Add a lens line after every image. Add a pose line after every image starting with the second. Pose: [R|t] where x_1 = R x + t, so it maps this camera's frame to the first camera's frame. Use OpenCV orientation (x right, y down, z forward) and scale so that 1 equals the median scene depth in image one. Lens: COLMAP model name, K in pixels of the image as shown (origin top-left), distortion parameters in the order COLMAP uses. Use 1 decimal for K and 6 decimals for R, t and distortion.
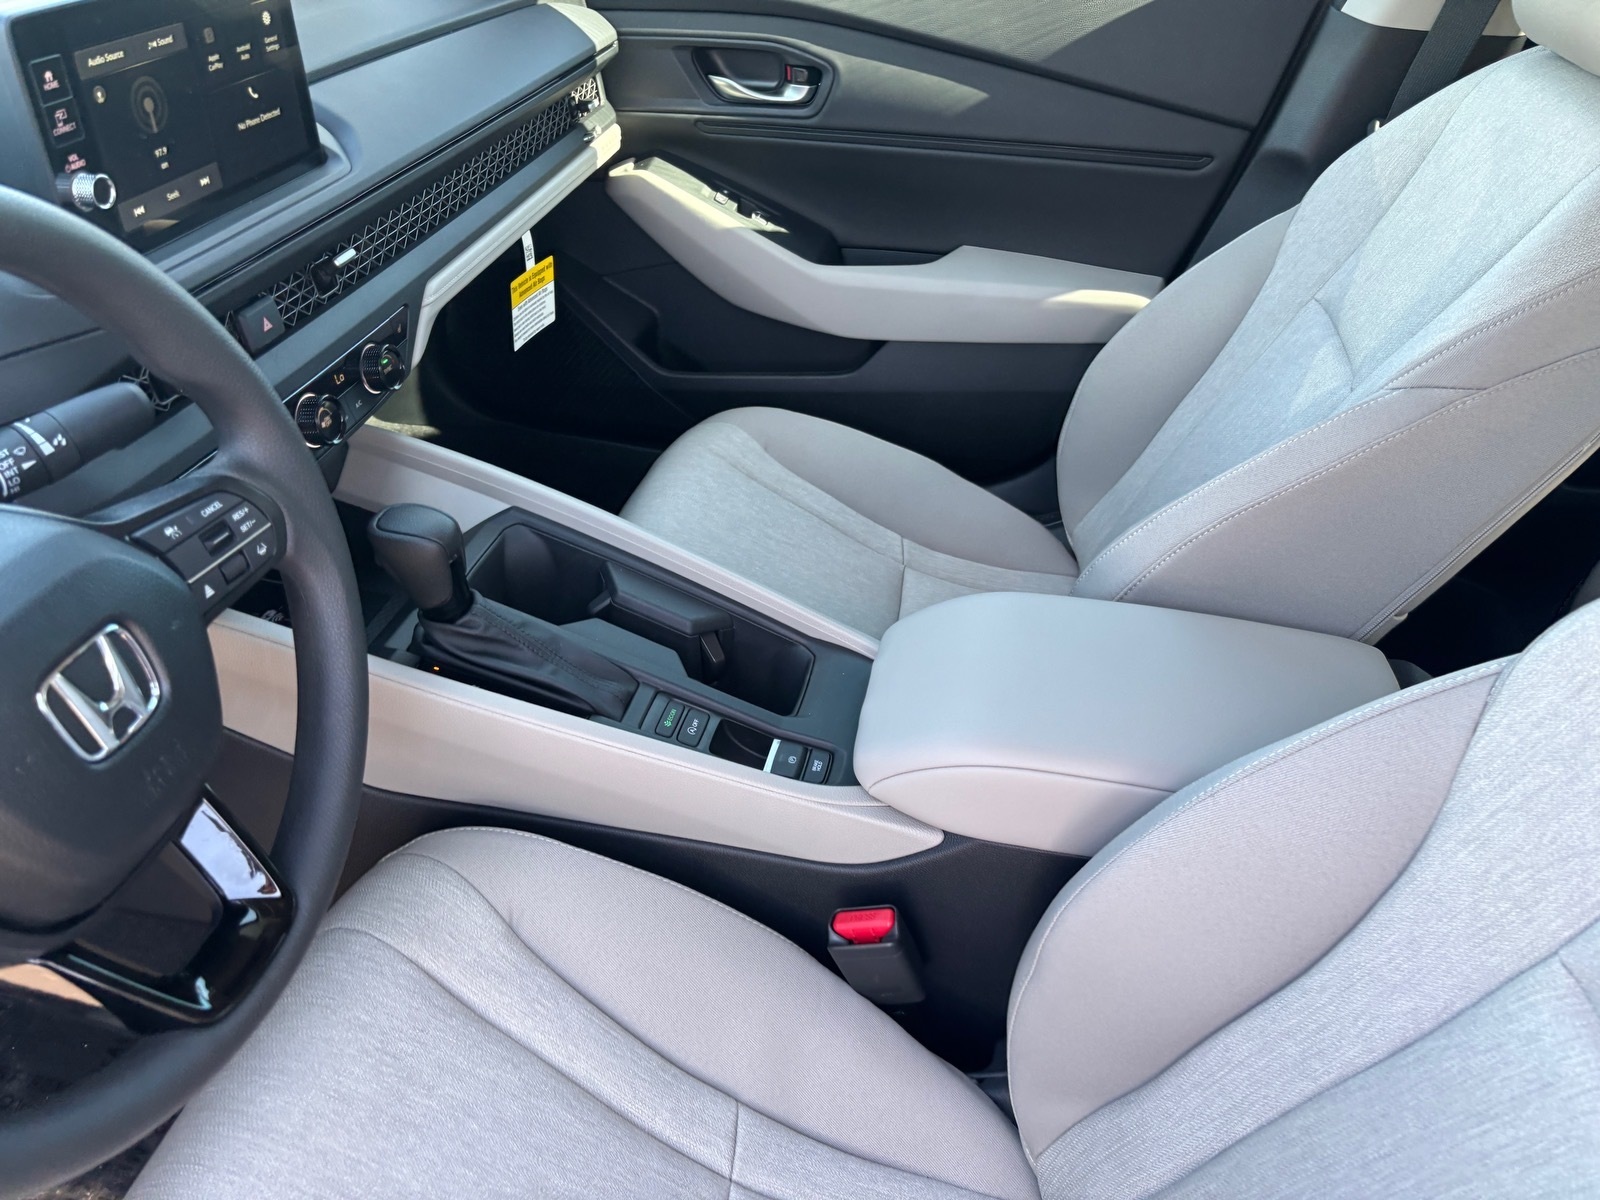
lens RADIAL K [[1227.7, 0, 814.3], [0, 1227.7, 595.4], [0, 0, 1]] dist [0.033611, -0.041620]
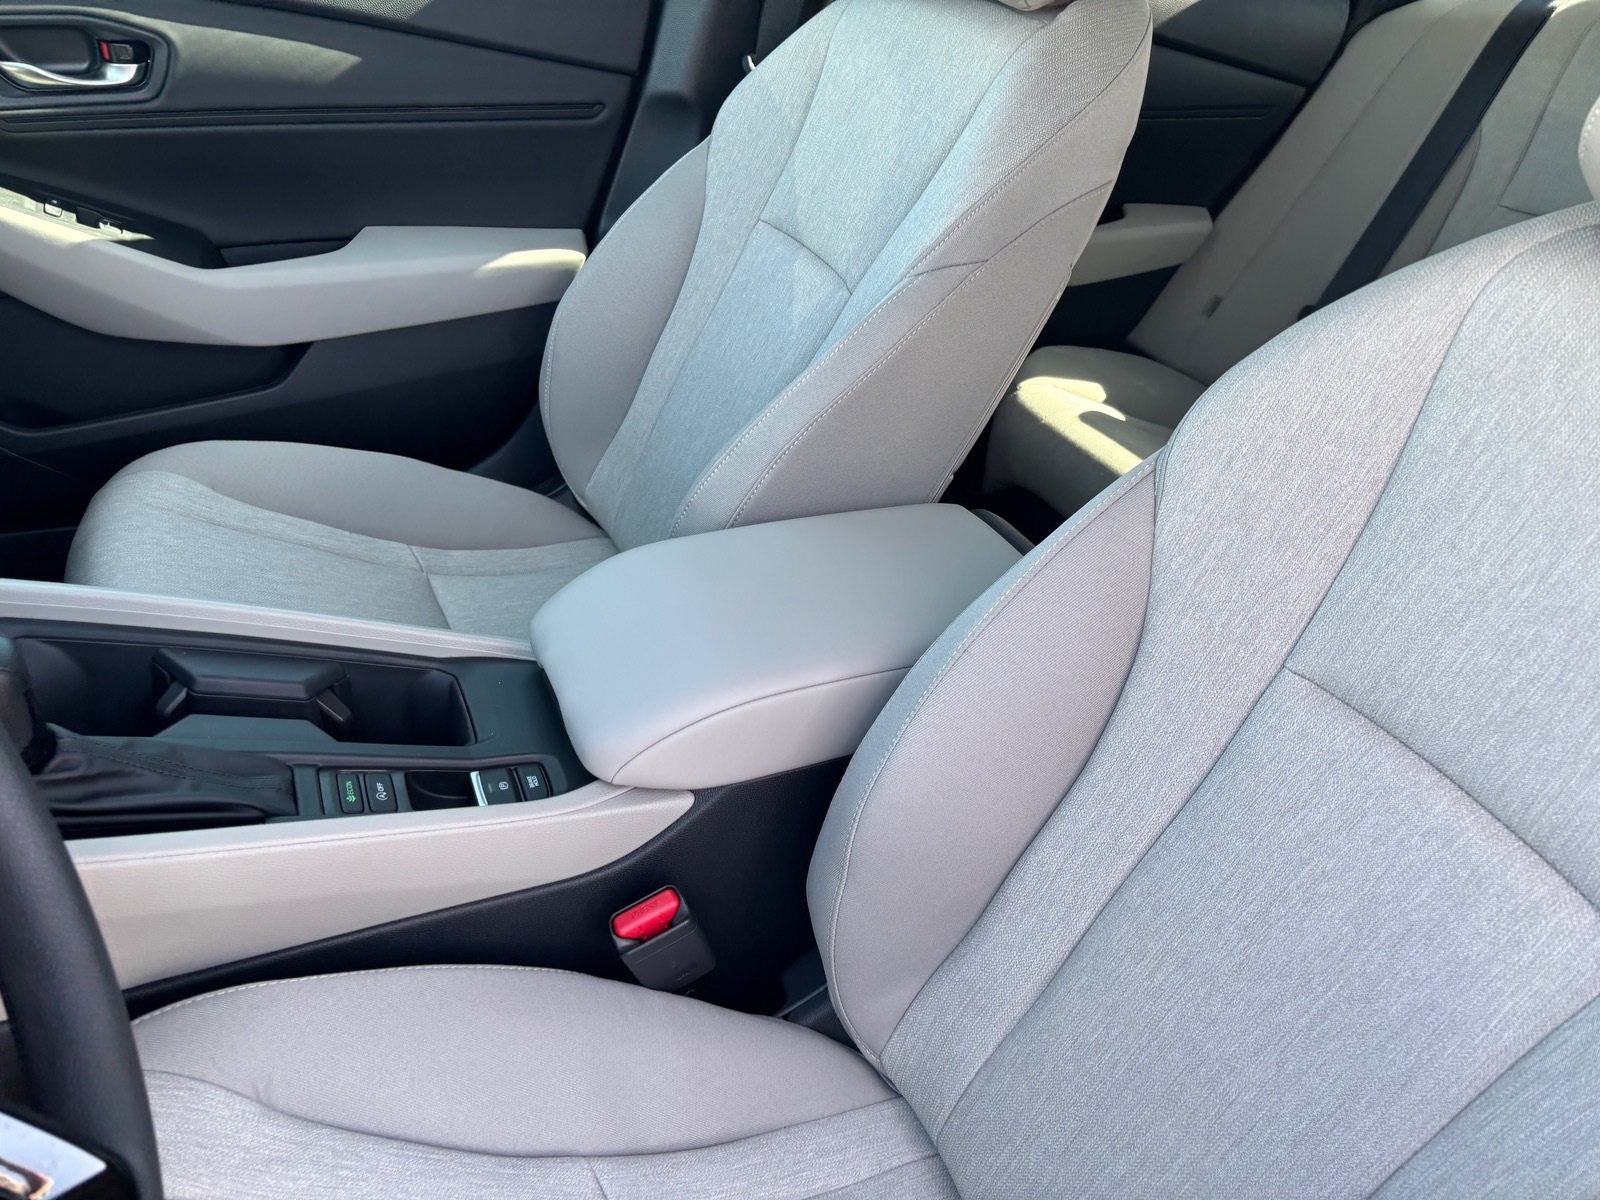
lens RADIAL K [[1227.7, 0, 813.6], [0, 1227.7, 585.1], [0, 0, 1]] dist [0.033611, -0.041620]
pose [[0.819946, -0.282926, 0.497636, -0.247918], [0.281070, 0.956298, 0.080580, -0.014627], [-0.498687, 0.073799, 0.863635, 0.103826]]
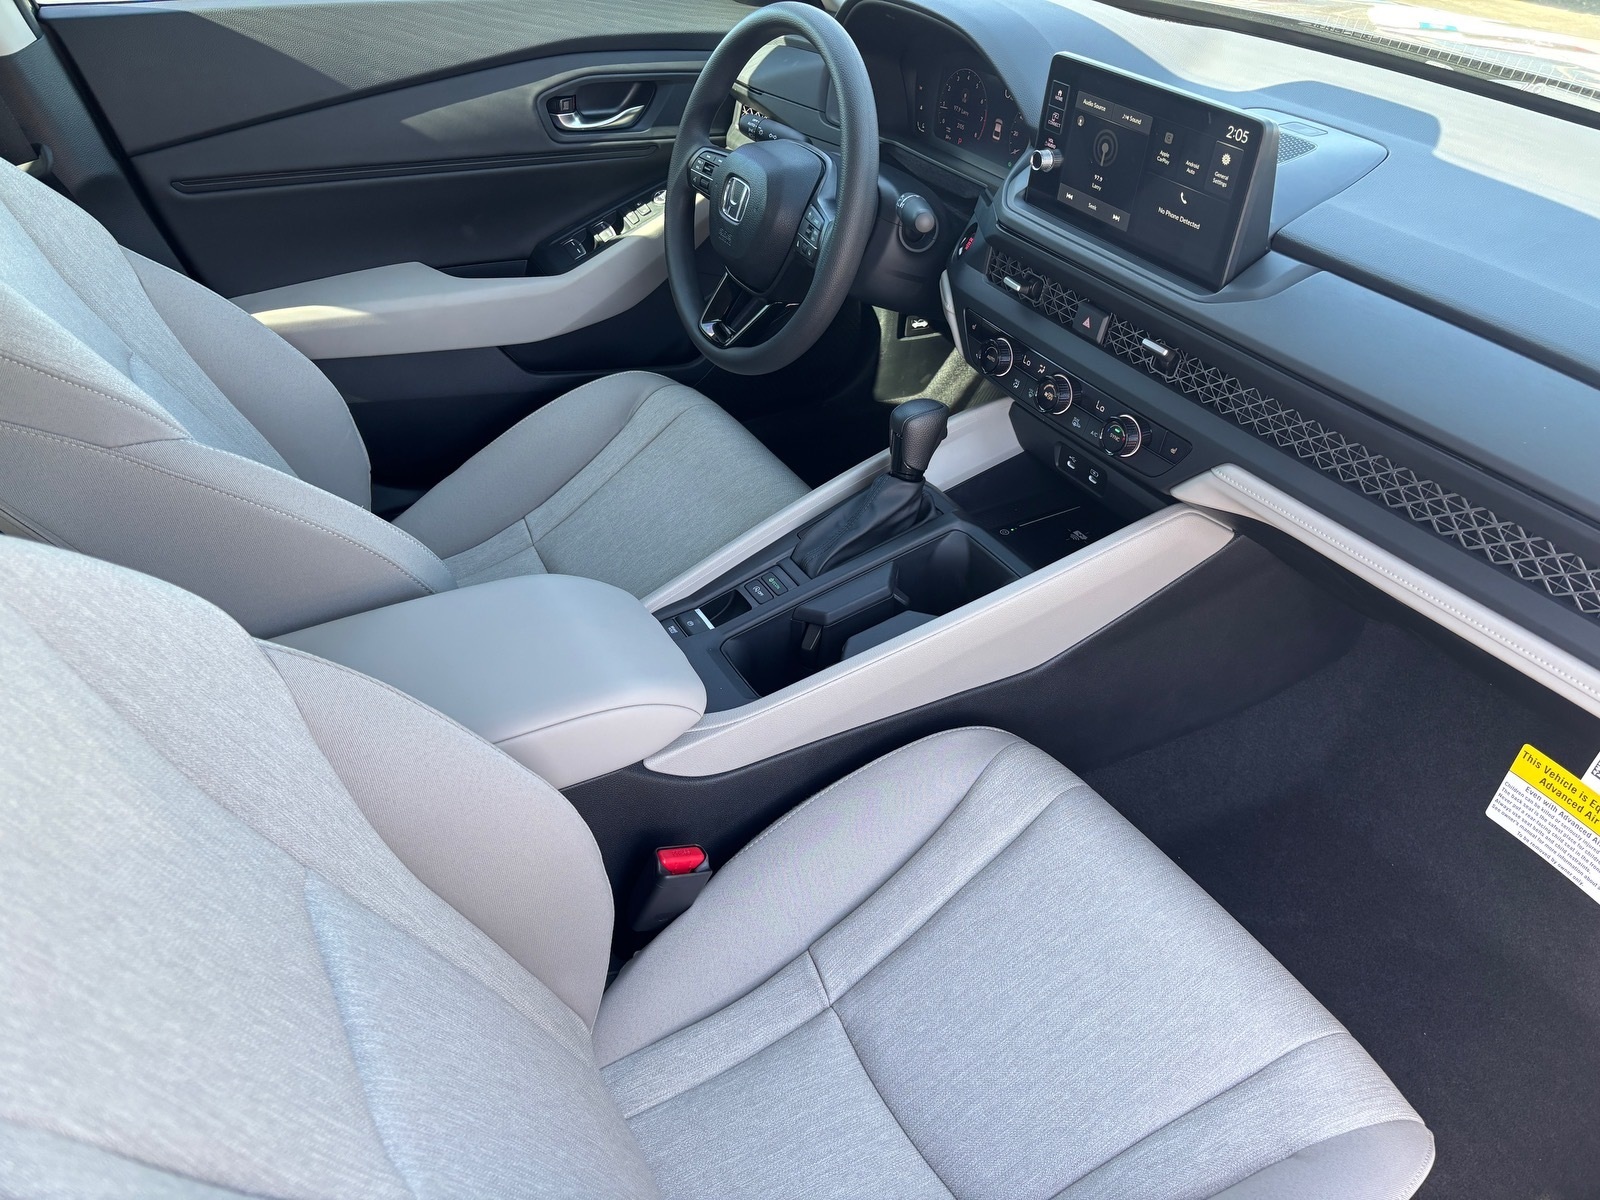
lens RADIAL K [[1227.7, 0, 808.6], [0, 1227.7, 602.8], [0, 0, 1]] dist [0.033611, -0.041620]
pose [[-0.748651, 0.309419, -0.586329, 0.684558], [-0.444210, 0.422401, 0.790098, -1.022660], [0.492137, 0.851961, -0.178784, 1.338374]]
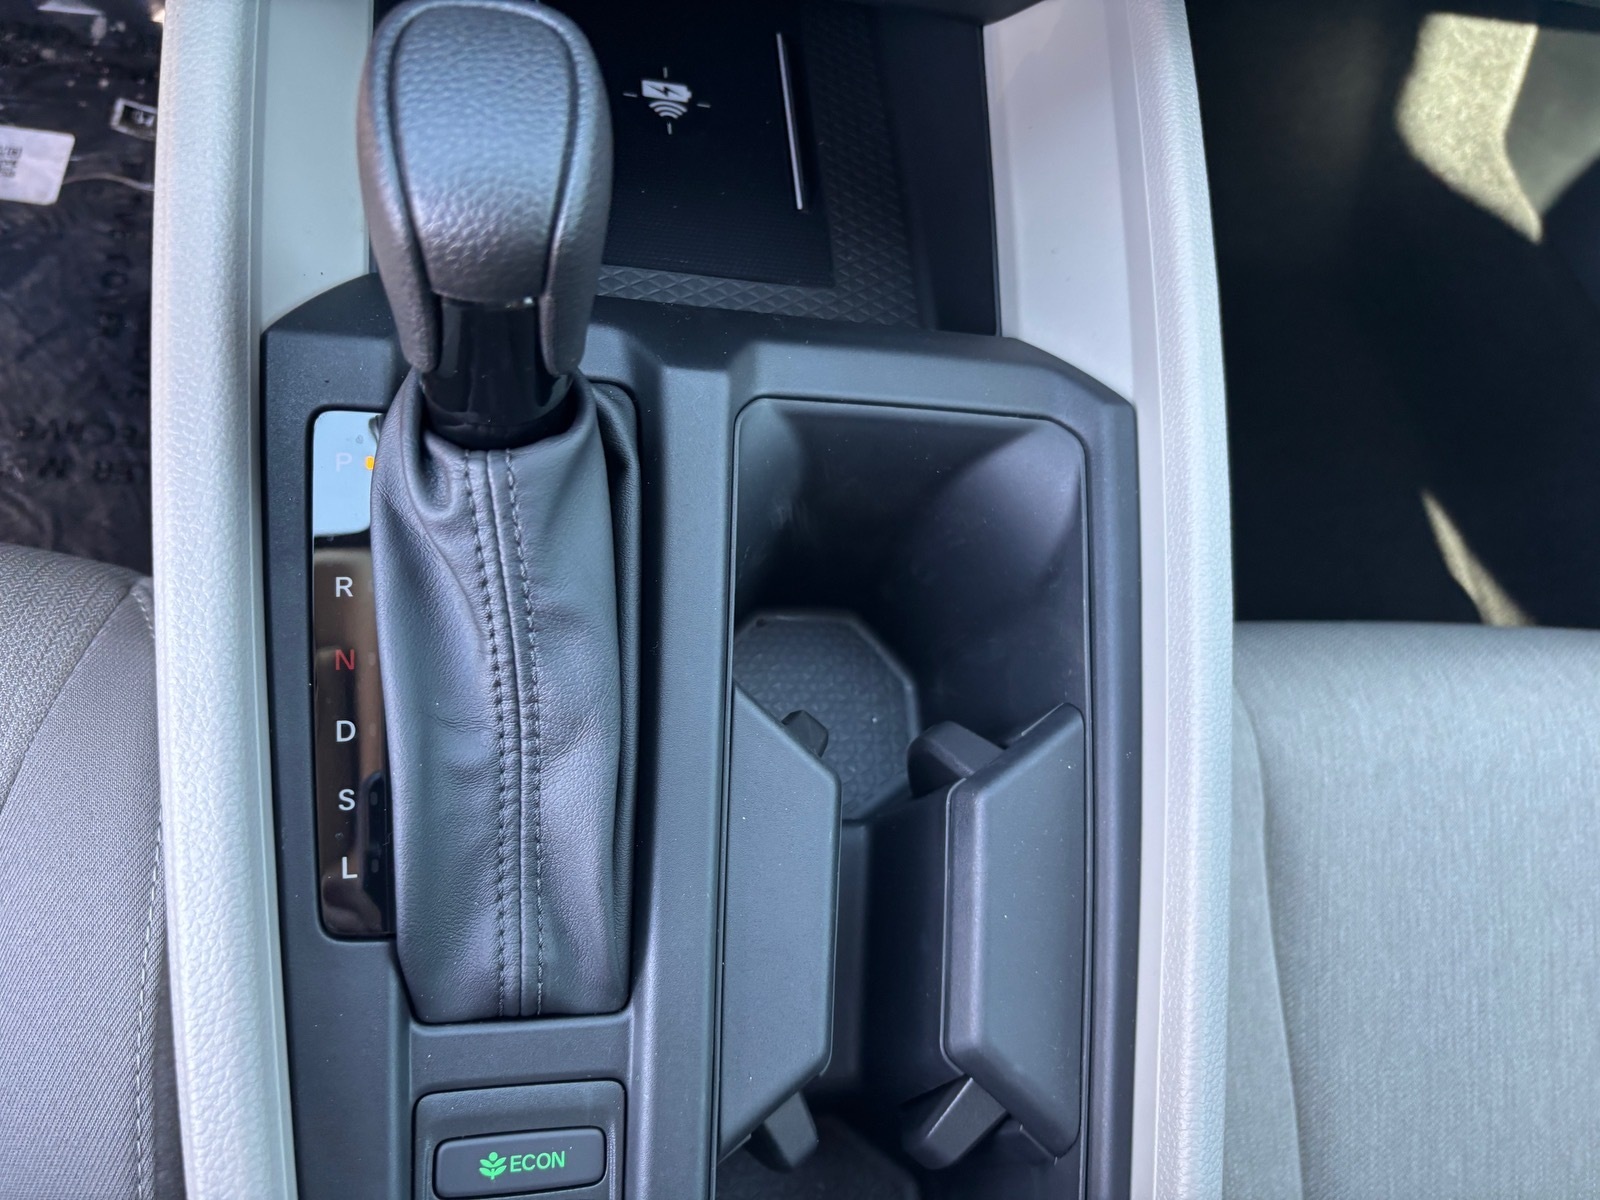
lens RADIAL K [[1227.7, 0, 802.8], [0, 1227.7, 613.5], [0, 0, 1]] dist [0.033611, -0.041620]
pose [[0.291396, 0.877685, -0.380471, -0.103733], [-0.735499, 0.459875, 0.497551, -0.179664], [0.611662, 0.134852, 0.779542, 0.815727]]
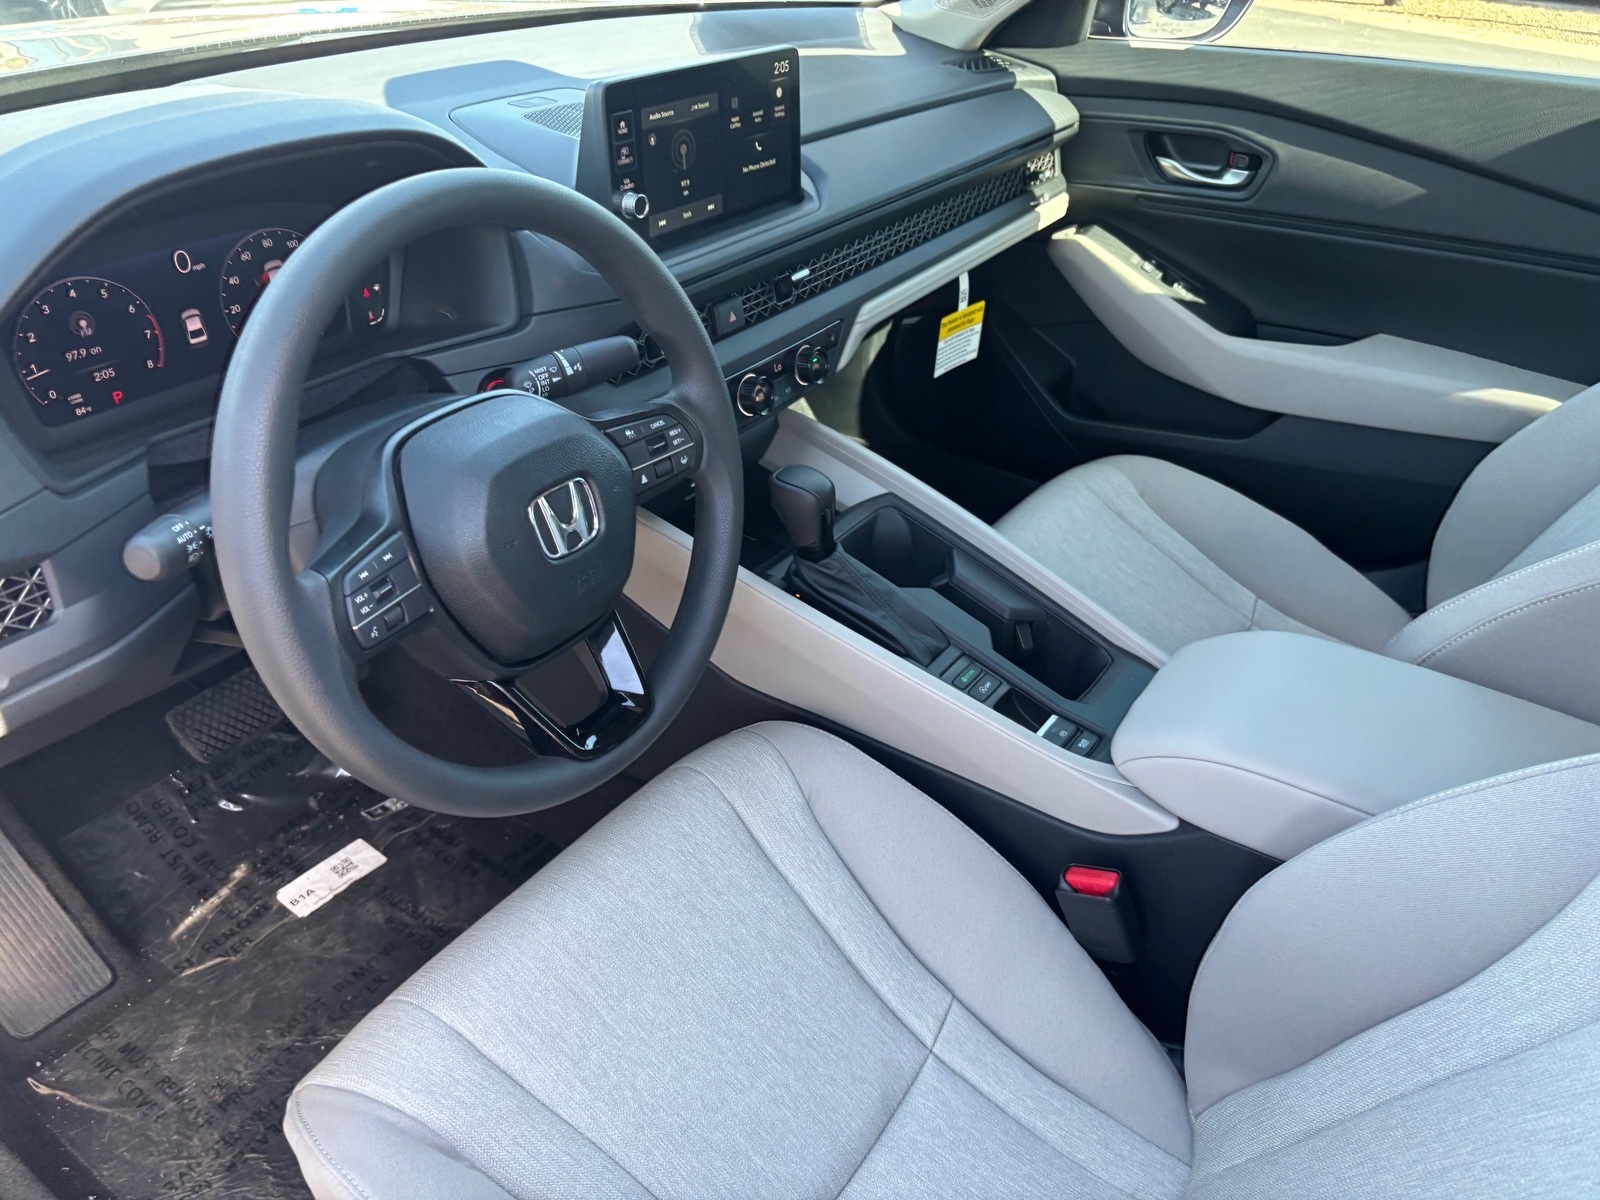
lens RADIAL K [[1227.7, 0, 810.4], [0, 1227.7, 601.3], [0, 0, 1]] dist [0.033611, -0.041620]
pose [[0.919968, 0.186862, -0.344587, 0.144357], [-0.203662, 0.978957, -0.012862, 0.078818], [0.334933, 0.082012, 0.938666, -0.186872]]
